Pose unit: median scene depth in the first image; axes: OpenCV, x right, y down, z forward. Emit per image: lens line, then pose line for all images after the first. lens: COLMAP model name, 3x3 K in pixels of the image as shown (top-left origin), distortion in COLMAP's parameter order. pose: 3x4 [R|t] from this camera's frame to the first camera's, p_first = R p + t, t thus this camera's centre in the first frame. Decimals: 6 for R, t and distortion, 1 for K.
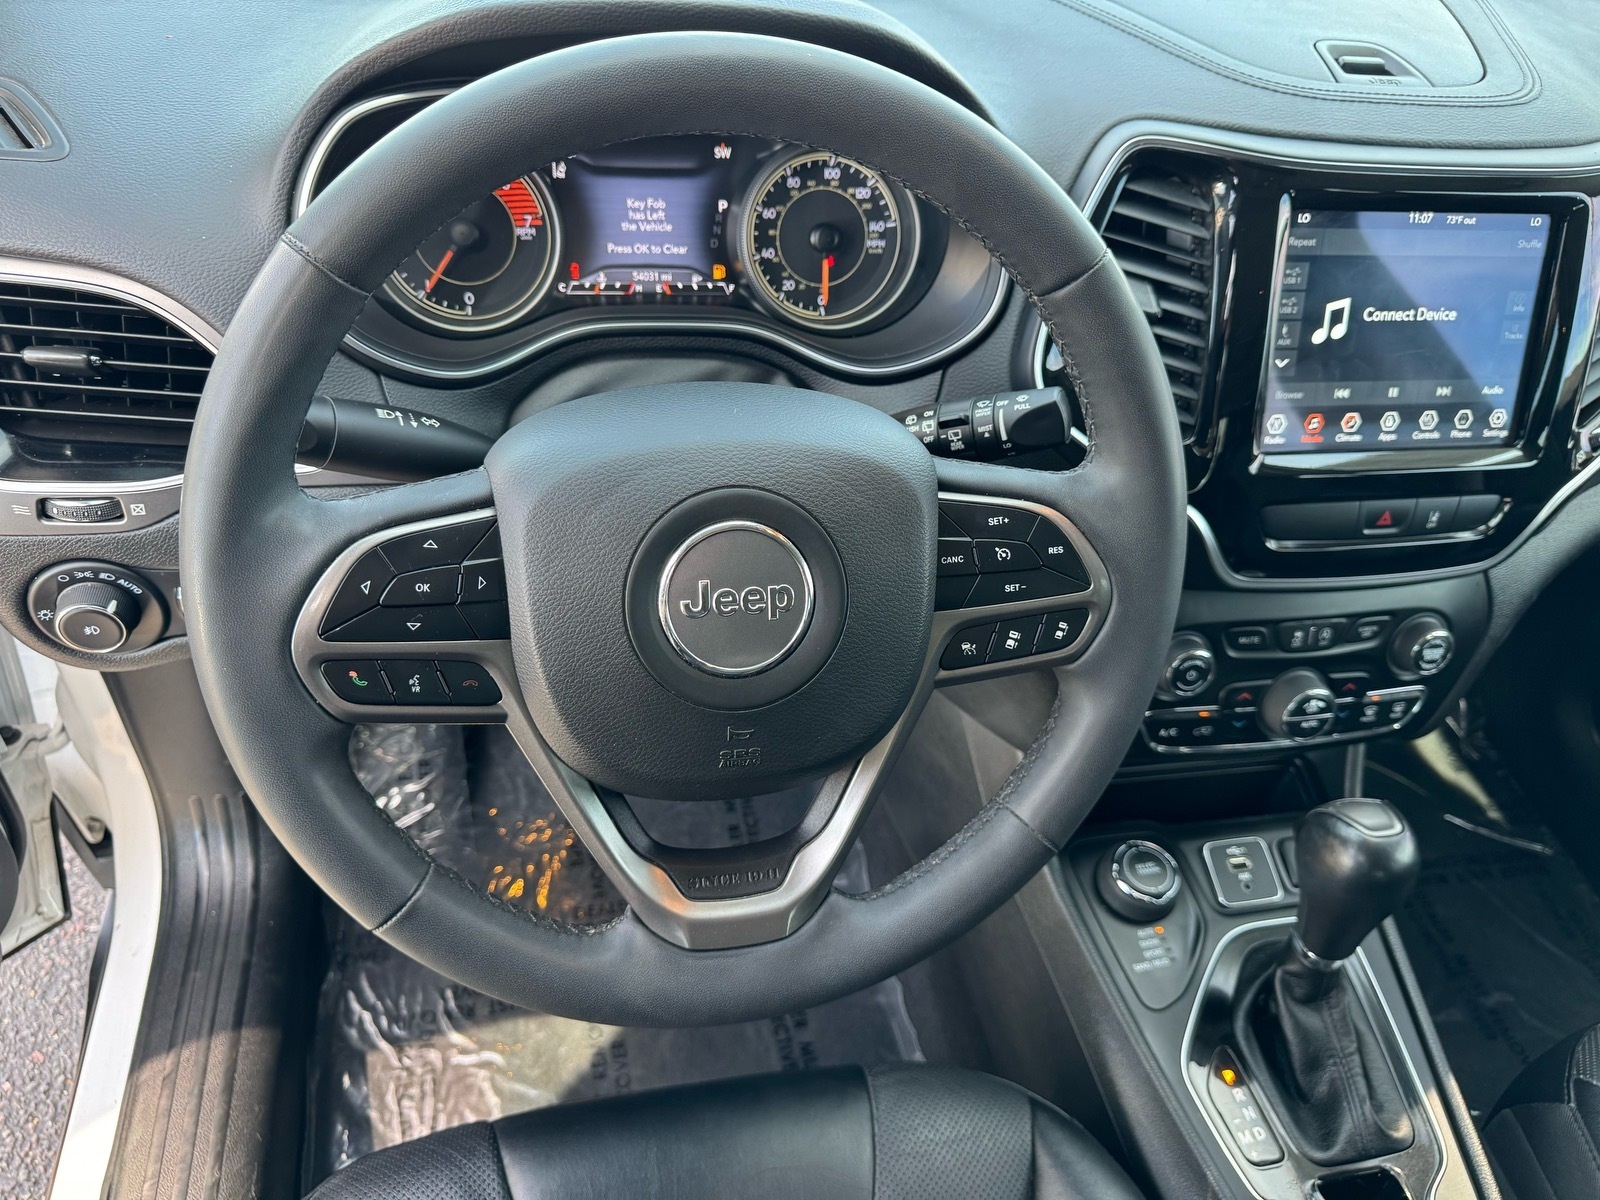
lens RADIAL K [[1139.6, 0, 773.4], [0, 1139.6, 602.1], [0, 0, 1]] dist [-0.004032, 0.000035]
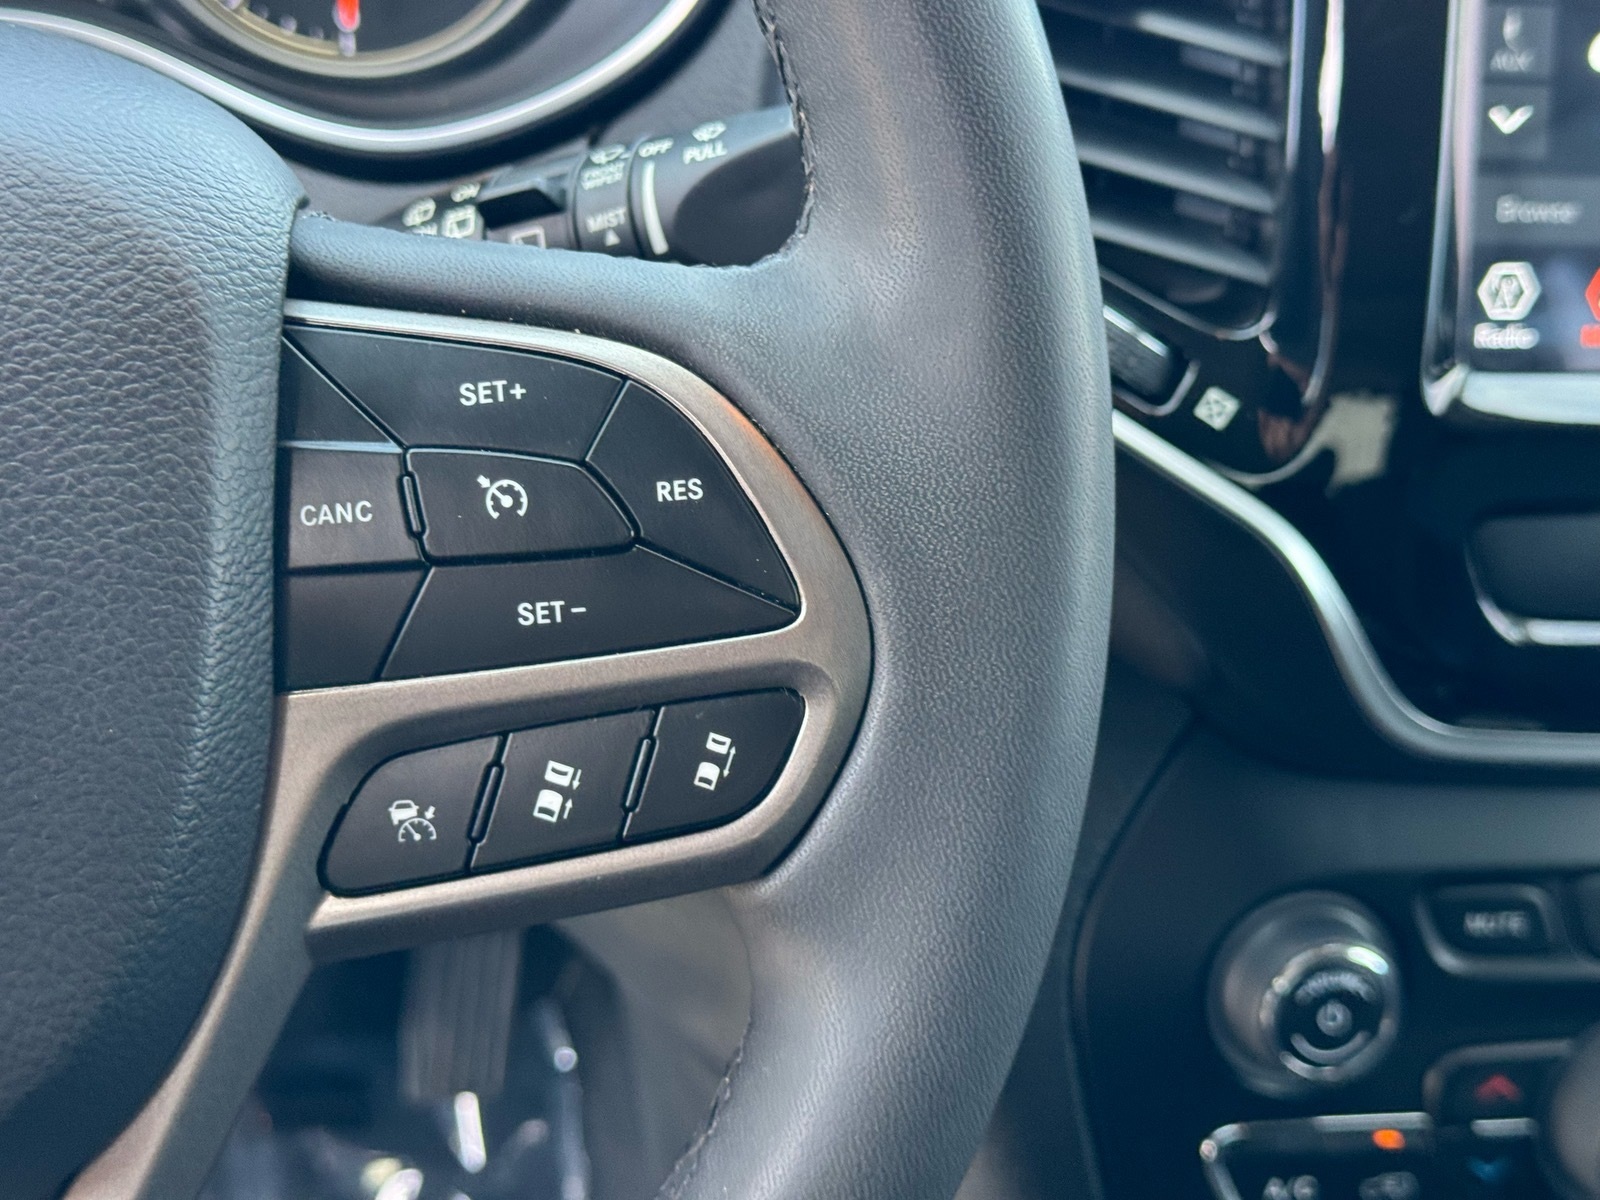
lens RADIAL K [[2220.4, 0, 808.4], [0, 2220.4, 593.8], [0, 0, 1]] dist [0.088776, 0.000000]
pose [[0.999824, 0.014550, 0.011831, 0.195988], [-0.012155, 0.983218, -0.182030, 0.064177], [-0.014281, 0.181854, 0.983222, 0.295516]]
